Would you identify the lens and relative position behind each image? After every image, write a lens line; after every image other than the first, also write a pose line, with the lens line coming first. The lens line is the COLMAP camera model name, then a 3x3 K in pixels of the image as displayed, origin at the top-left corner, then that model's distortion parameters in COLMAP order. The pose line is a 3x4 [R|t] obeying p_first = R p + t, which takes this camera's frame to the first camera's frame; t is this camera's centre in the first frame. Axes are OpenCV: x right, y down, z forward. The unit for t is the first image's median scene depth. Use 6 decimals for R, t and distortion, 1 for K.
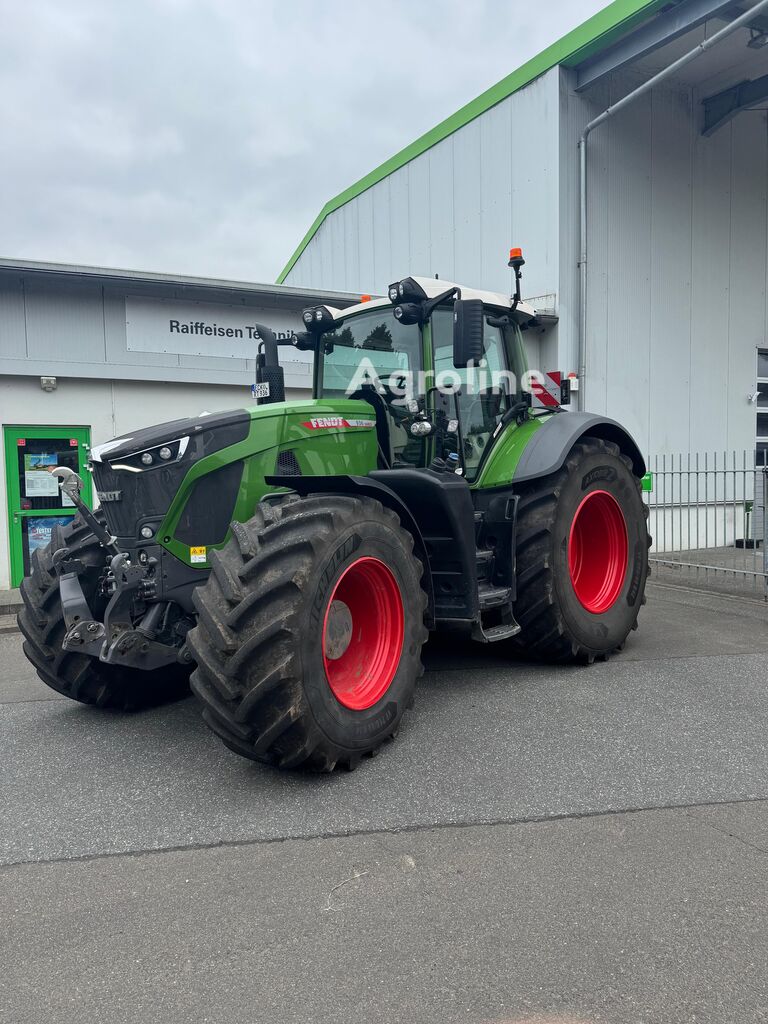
lens RADIAL K [[729.5, 0, 384.0], [0, 729.5, 512.0], [0, 0, 1]] dist [0.095749, 0.000220]
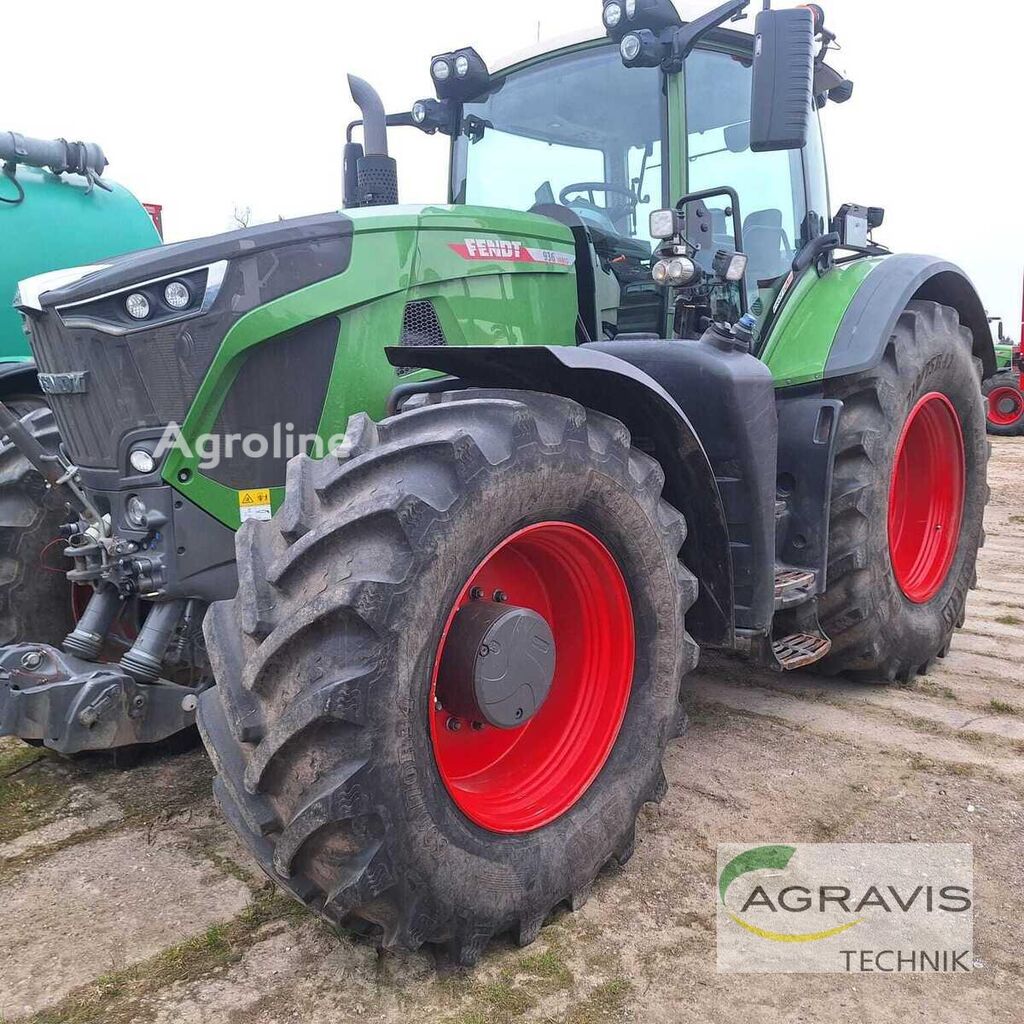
lens RADIAL K [[945.1, 0, 512.0], [0, 945.1, 512.0], [0, 0, 1]] dist [0.003997, 0.007626]
pose [[0.999092, 0.015111, 0.039840, -0.088613], [-0.018461, 0.996201, 0.085106, 0.003821], [-0.038403, -0.085765, 0.995575, 0.316690]]
